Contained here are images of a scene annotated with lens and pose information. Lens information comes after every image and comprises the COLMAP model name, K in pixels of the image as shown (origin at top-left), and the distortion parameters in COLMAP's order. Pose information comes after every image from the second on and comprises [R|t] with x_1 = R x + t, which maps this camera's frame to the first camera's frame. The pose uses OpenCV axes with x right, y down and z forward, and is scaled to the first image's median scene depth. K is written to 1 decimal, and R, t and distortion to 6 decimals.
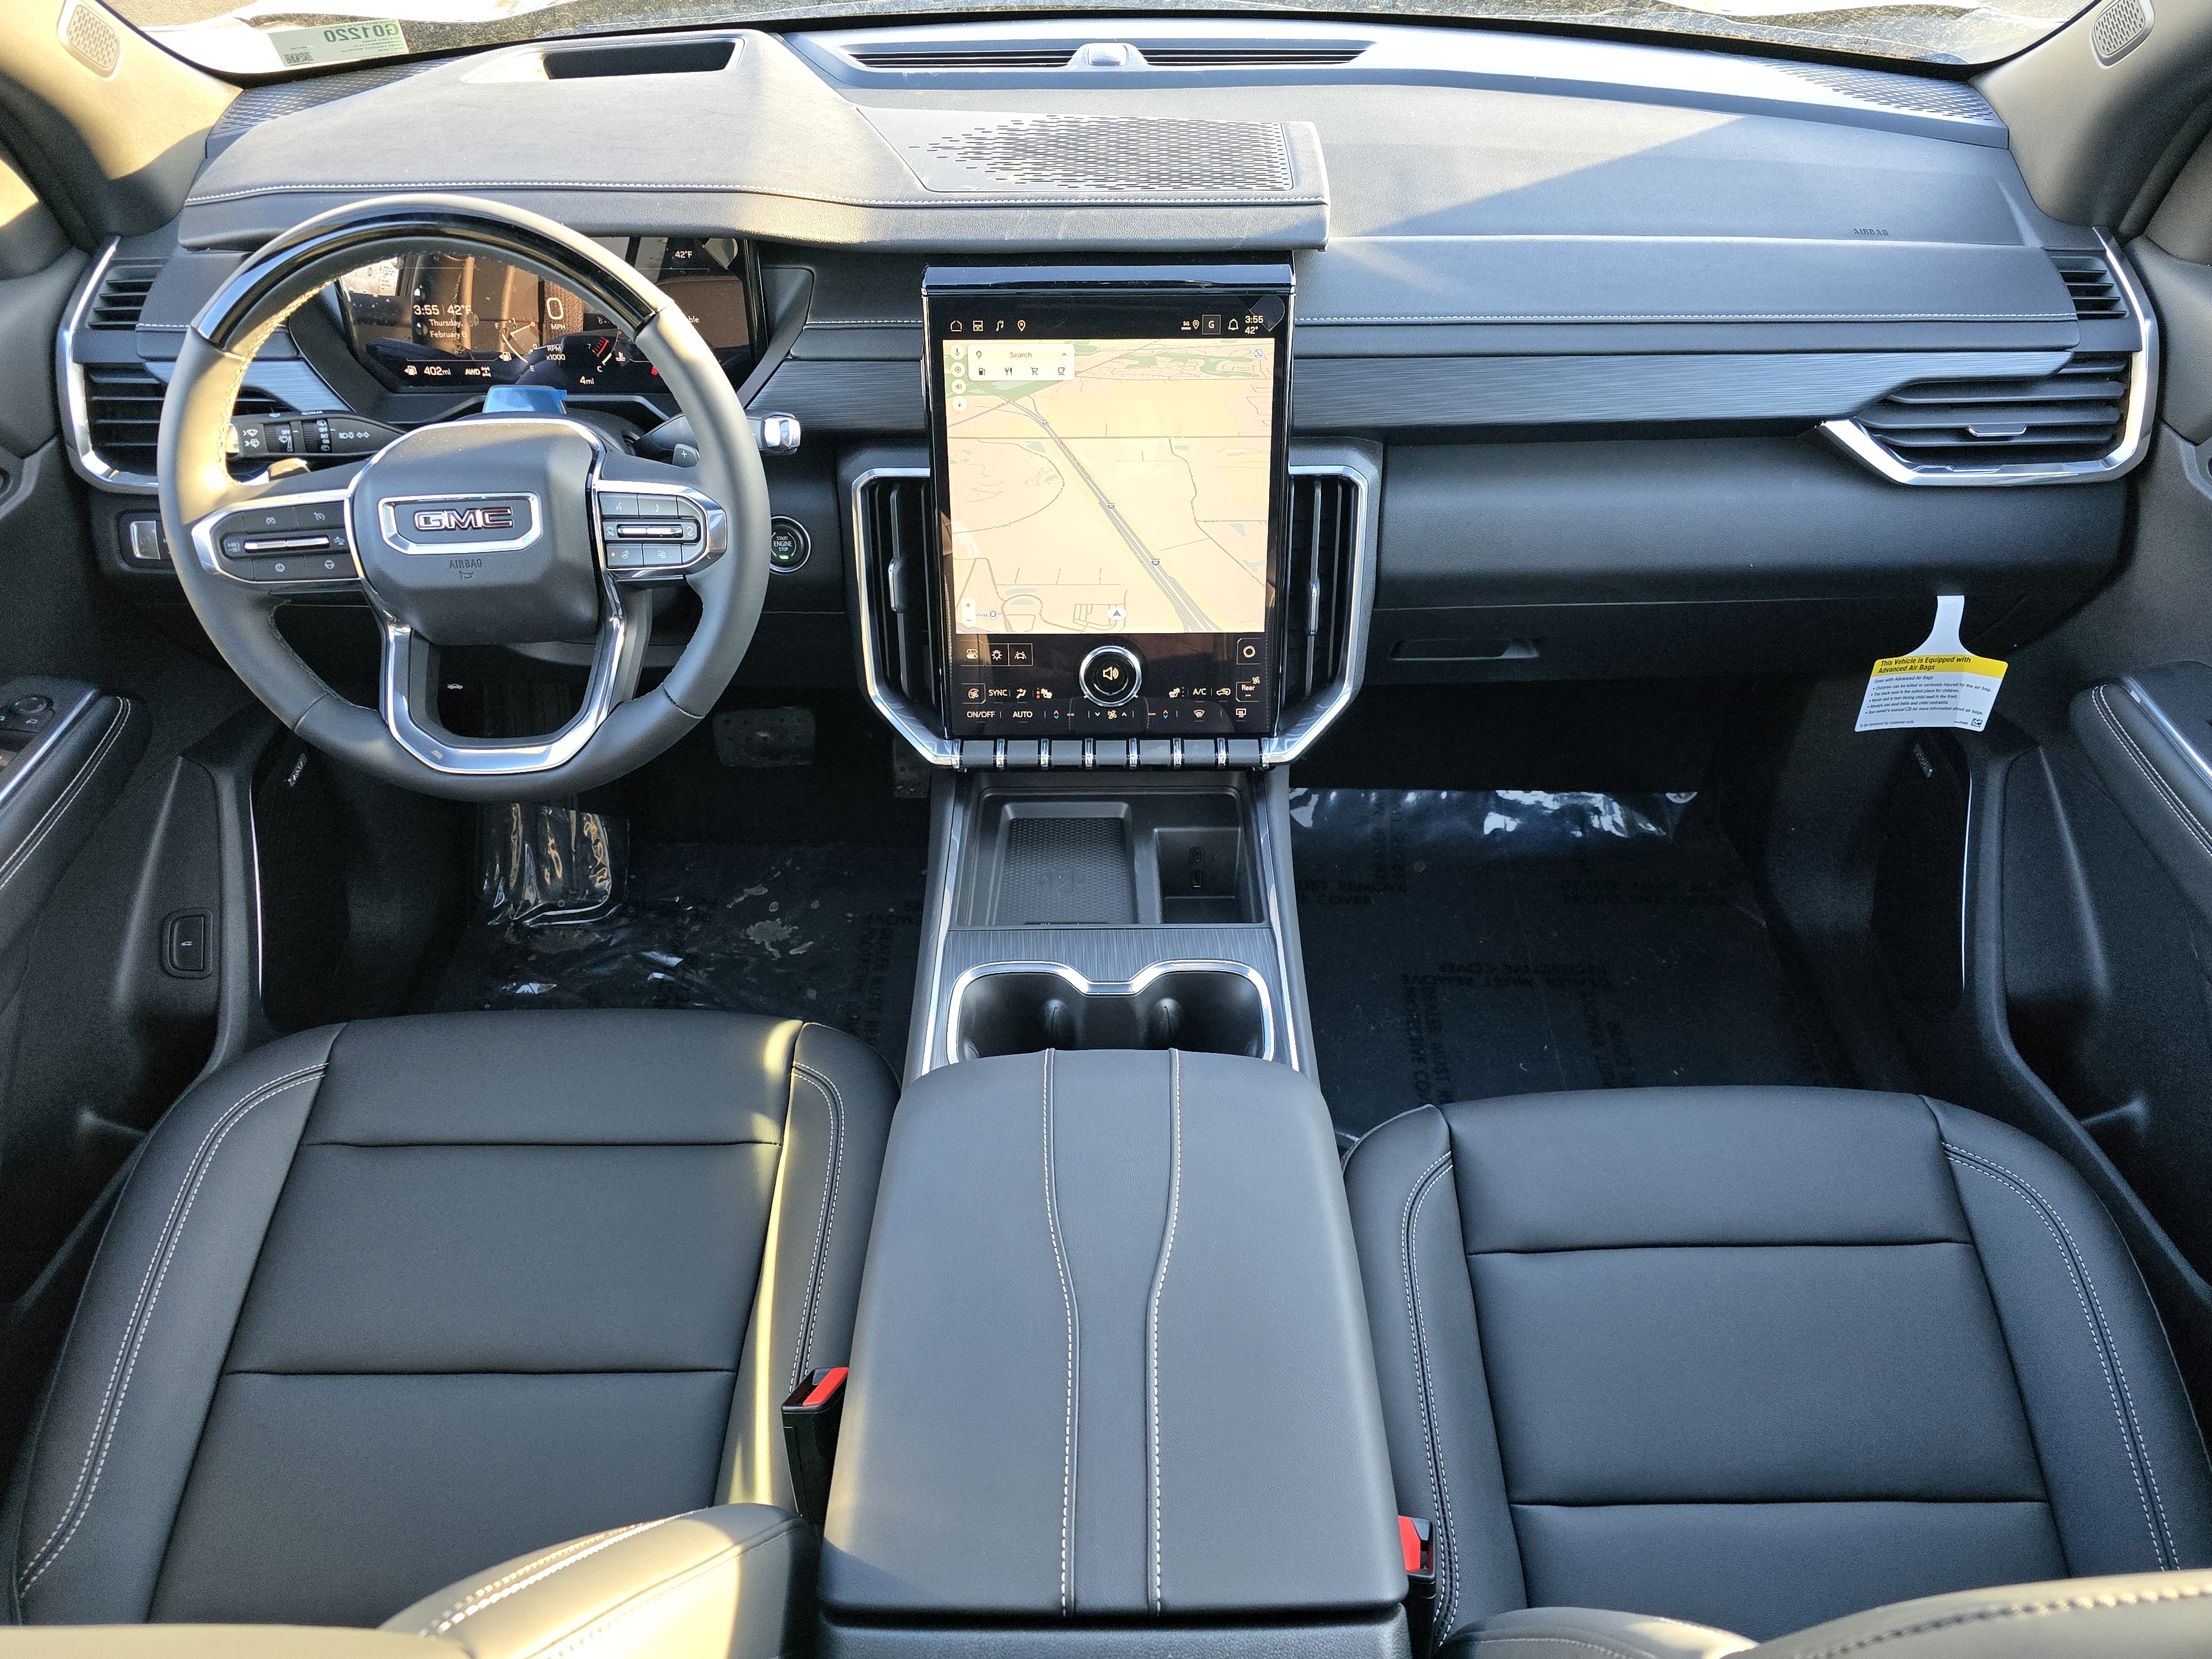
lens RADIAL K [[1559.4, 0, 1106.0], [0, 1559.4, 829.5], [0, 0, 1]] dist [0.082862, -0.078245]
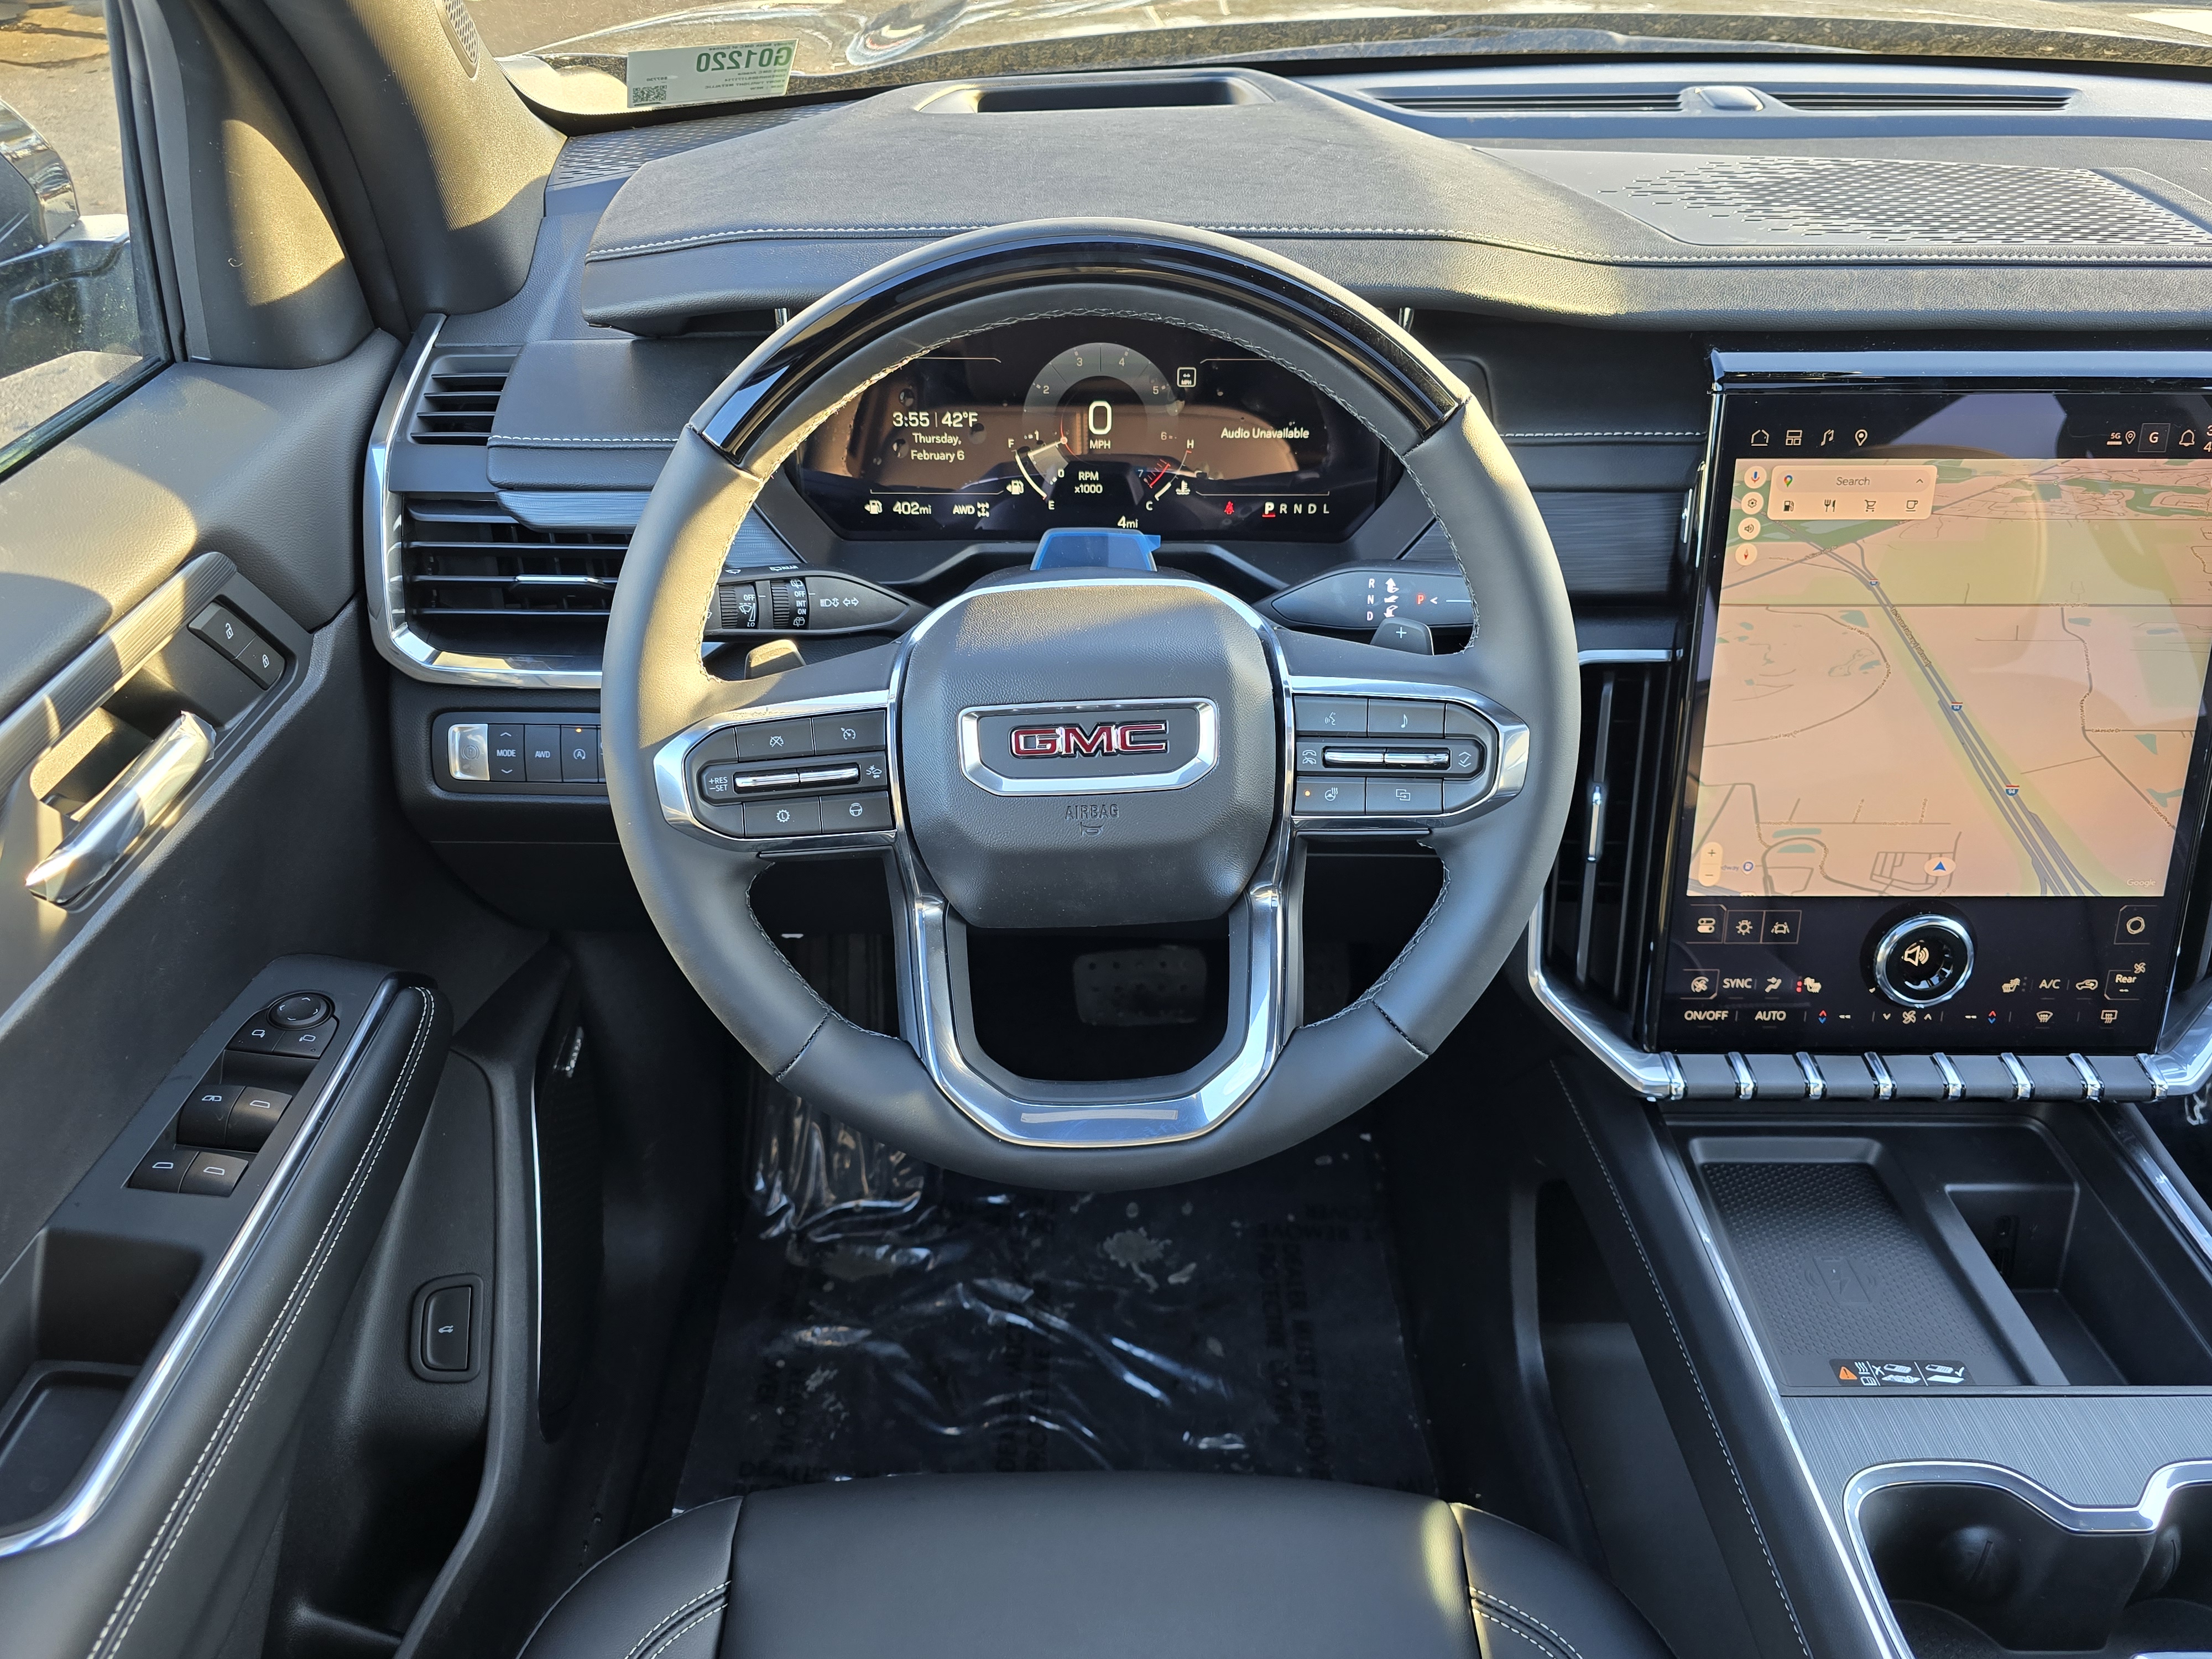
lens RADIAL K [[1589.0, 0, 1106.0], [0, 1589.0, 829.5], [0, 0, 1]] dist [0.064184, -0.067747]
pose [[0.999916, 0.006415, 0.011261, -0.352406], [-0.005323, 0.995517, -0.094436, -0.089471], [-0.011816, 0.094368, 0.995467, 0.337147]]
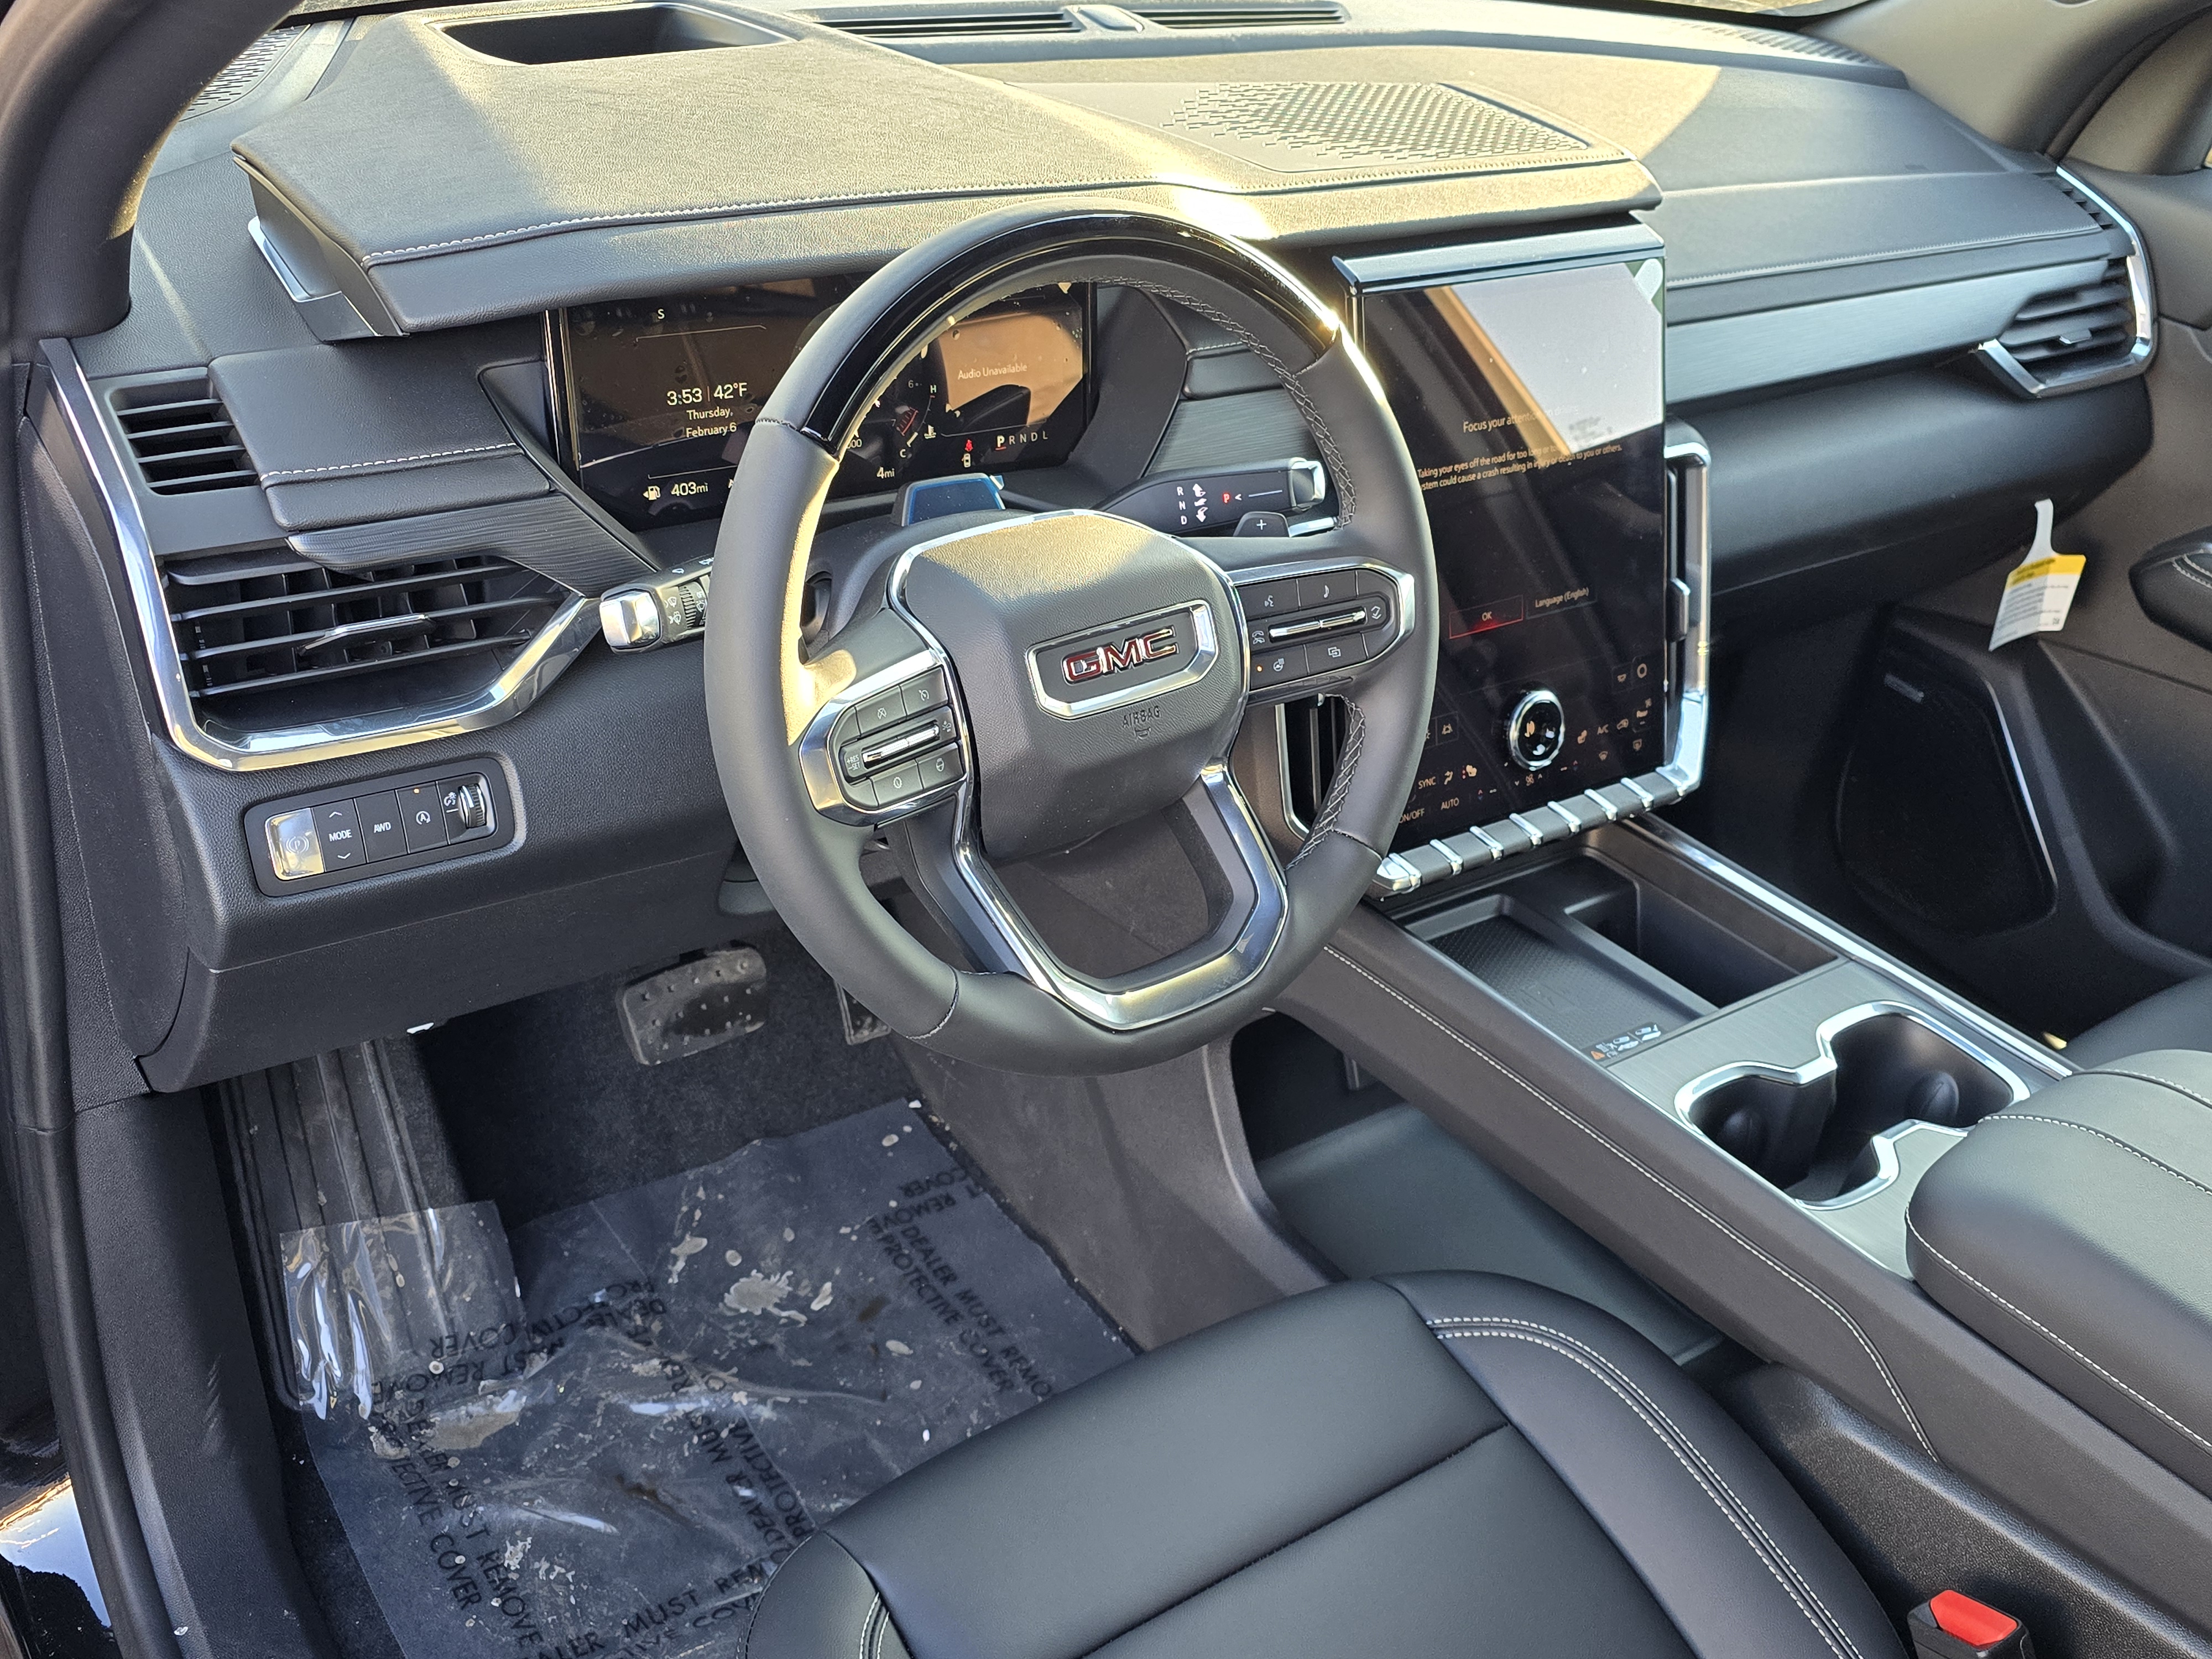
lens RADIAL K [[2090.3, 0, 1106.0], [0, 2090.3, 829.5], [0, 0, 1]] dist [0.142221, -0.201714]
pose [[0.798560, -0.224248, 0.558583, -0.813690], [0.282750, 0.959001, -0.019225, -0.093119], [-0.531370, 0.173292, 0.829226, 0.224702]]
